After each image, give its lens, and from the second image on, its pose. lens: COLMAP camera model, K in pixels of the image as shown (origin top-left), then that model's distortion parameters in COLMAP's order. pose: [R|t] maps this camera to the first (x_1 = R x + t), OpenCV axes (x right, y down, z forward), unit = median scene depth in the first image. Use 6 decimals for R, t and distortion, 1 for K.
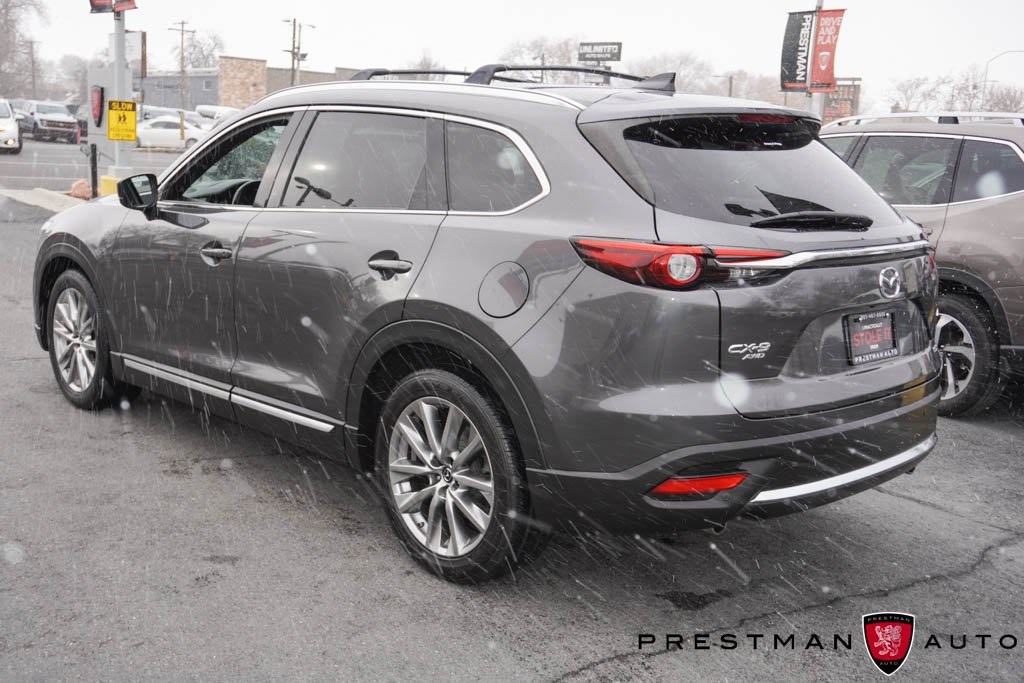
lens RADIAL K [[1119.4, 0, 516.2], [0, 1119.4, 344.0], [0, 0, 1]] dist [0.009962, 0.000000]
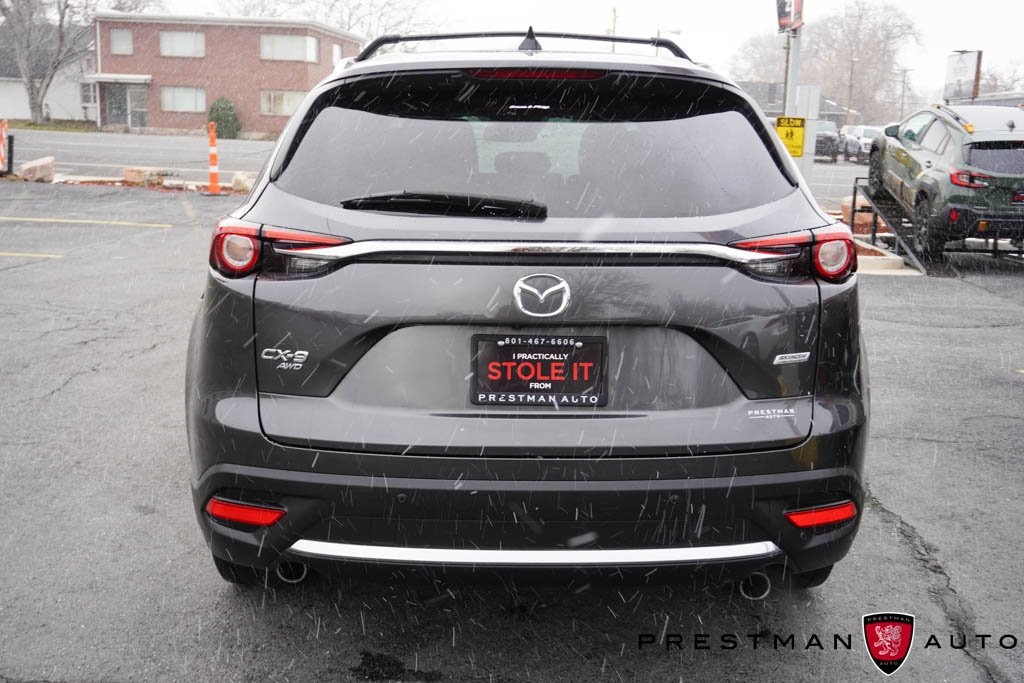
lens RADIAL K [[1119.4, 0, 509.6], [0, 1119.4, 340.5], [0, 0, 1]] dist [0.009962, 0.000000]
pose [[0.719293, 0.098616, -0.687672, 0.718877], [-0.116716, 0.992958, 0.020312, -0.034443], [0.684832, 0.065652, 0.725738, 0.431719]]
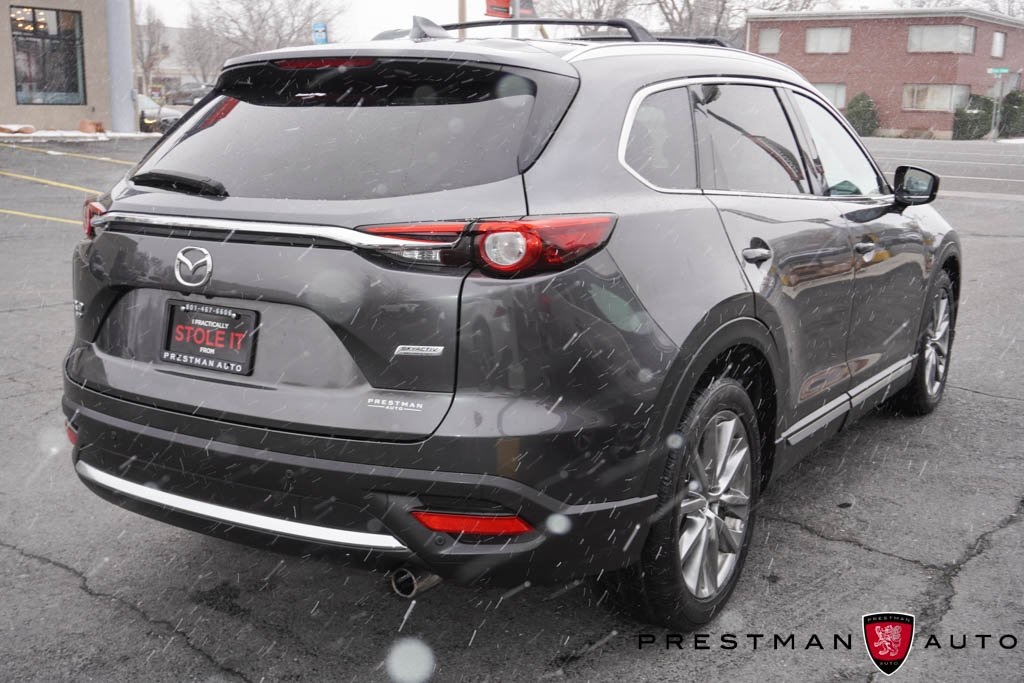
lens RADIAL K [[1119.4, 0, 464.3], [0, 1119.4, 338.8], [0, 0, 1]] dist [0.009962, 0.000000]
pose [[0.223386, 0.148847, -0.963298, 1.001437], [-0.182323, 0.977210, 0.108716, -0.110281], [0.957527, 0.151345, 0.245433, 0.893199]]
